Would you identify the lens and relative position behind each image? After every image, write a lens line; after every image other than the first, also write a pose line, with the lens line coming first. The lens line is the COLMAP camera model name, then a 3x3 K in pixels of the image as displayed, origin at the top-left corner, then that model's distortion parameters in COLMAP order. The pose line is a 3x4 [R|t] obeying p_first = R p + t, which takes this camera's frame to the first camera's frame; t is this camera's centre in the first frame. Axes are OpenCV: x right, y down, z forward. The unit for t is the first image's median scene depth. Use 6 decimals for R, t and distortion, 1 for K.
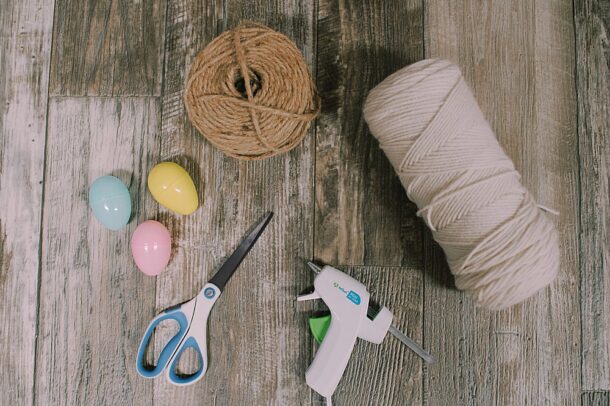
lens RADIAL K [[613.0, 0, 305.0], [0, 613.0, 203.0], [0, 0, 1]] dist [-0.110216, 0.105299]
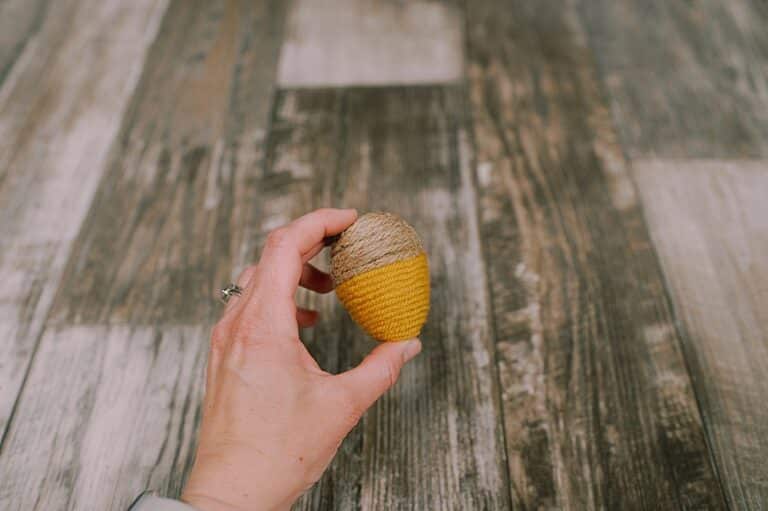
lens RADIAL K [[771.8, 0, 384.0], [0, 771.8, 255.5], [0, 0, 1]] dist [-0.110216, 0.105299]
pose [[0.999872, -0.013721, -0.008225, -0.082278], [0.006125, 0.803320, -0.595515, 0.223925], [0.014778, 0.595389, 0.803302, 0.365261]]
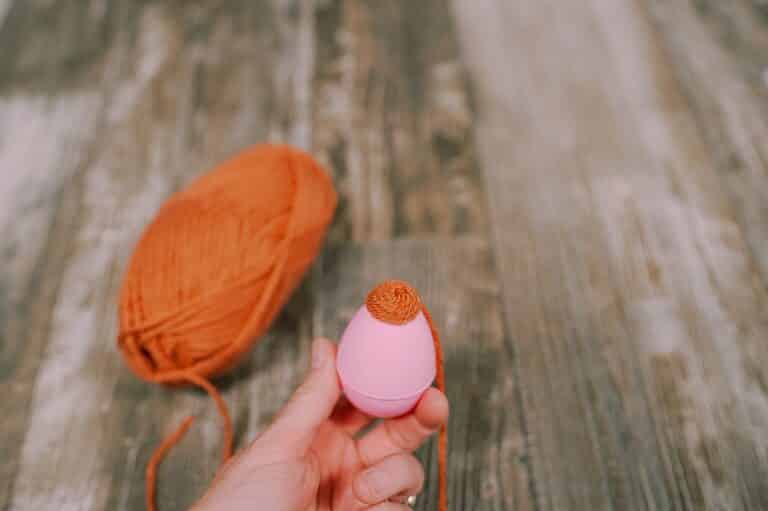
lens RADIAL K [[771.8, 0, 384.0], [0, 771.8, 255.5], [0, 0, 1]] dist [-0.110216, 0.105299]
pose [[0.997046, -0.076322, 0.008632, 0.077179], [0.068842, 0.838135, -0.541101, 0.536475], [0.034063, 0.540096, 0.840914, 0.341977]]
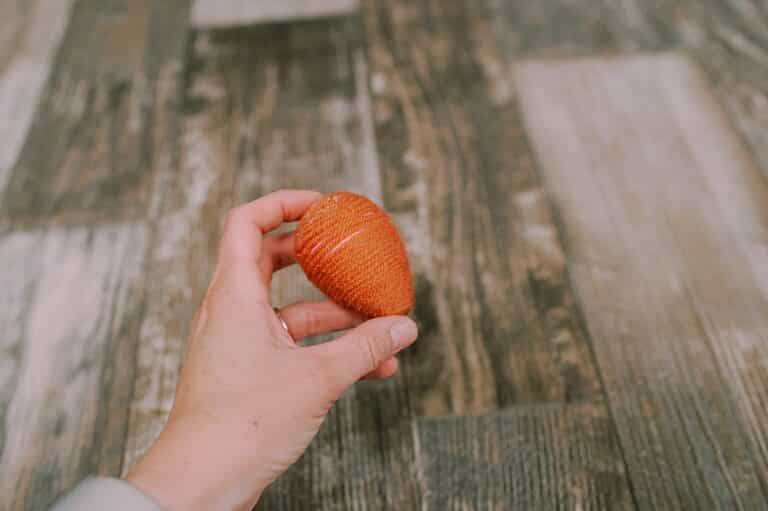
lens RADIAL K [[771.8, 0, 384.0], [0, 771.8, 255.5], [0, 0, 1]] dist [-0.110216, 0.105299]
pose [[0.995219, -0.089349, 0.039441, -0.023148], [0.095519, 0.806182, -0.583907, 0.382227], [0.020375, 0.584883, 0.810862, 0.348433]]
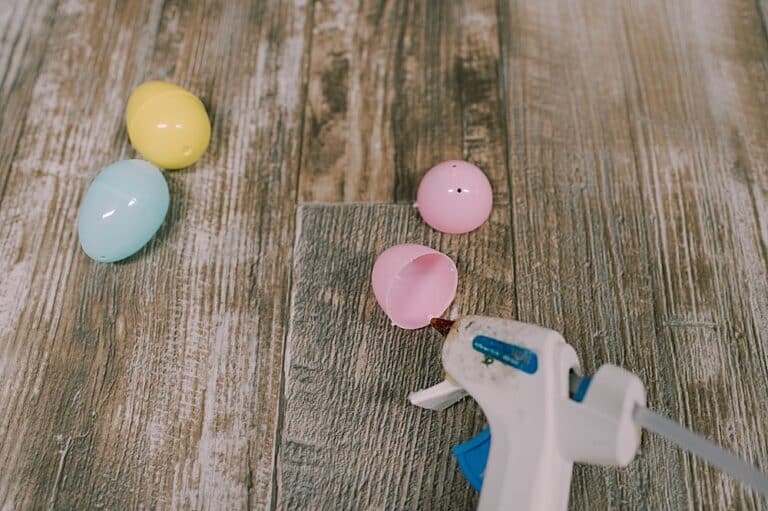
lens RADIAL K [[771.8, 0, 384.0], [0, 771.8, 255.5], [0, 0, 1]] dist [-0.110216, 0.105299]
pose [[0.999979, 0.004533, -0.004709, 0.090450], [-0.005974, 0.926202, -0.376981, 0.384855], [0.002652, 0.377001, 0.926209, 0.410558]]
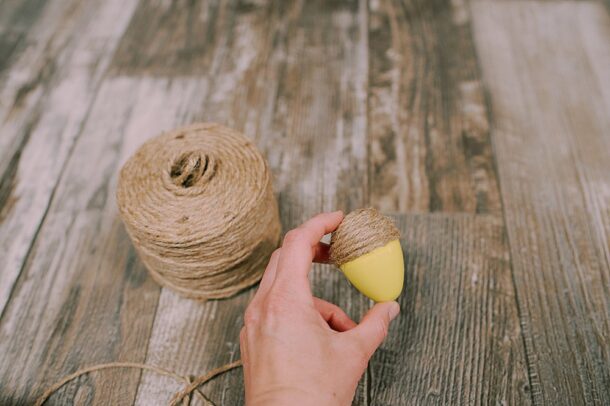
lens RADIAL K [[613.0, 0, 305.0], [0, 613.0, 203.0], [0, 0, 1]] dist [-0.110216, 0.105299]
pose [[0.997840, 0.022201, -0.061824, -0.022155], [-0.052949, 0.828859, -0.556947, 0.554406], [0.038879, 0.559018, 0.828244, 0.300178]]
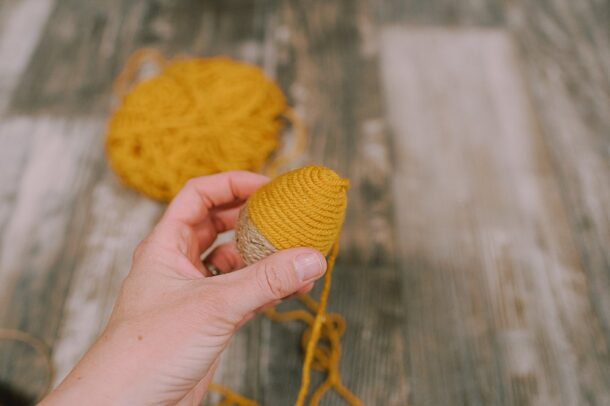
lens RADIAL K [[613.0, 0, 305.0], [0, 613.0, 203.0], [0, 0, 1]] dist [-0.110216, 0.105299]
pose [[0.999846, 0.003602, 0.017183, 0.051565], [0.006044, 0.848283, -0.529509, 0.465175], [-0.016484, 0.529531, 0.848131, 0.248855]]
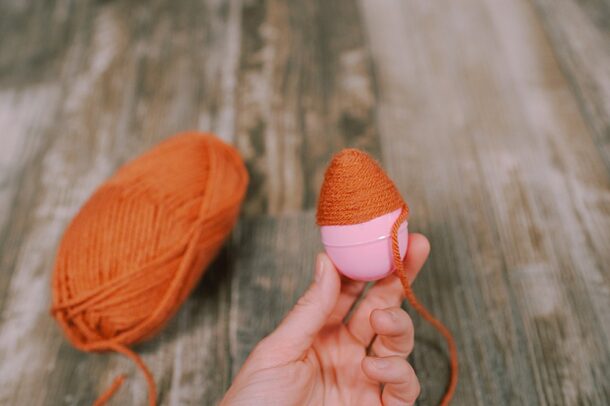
lens RADIAL K [[613.0, 0, 305.0], [0, 613.0, 203.0], [0, 0, 1]] dist [-0.110216, 0.105299]
pose [[0.994420, -0.096614, -0.042356, 0.127427], [0.059532, 0.845433, -0.530753, 0.466217], [0.087087, 0.525270, 0.846467, 0.389383]]
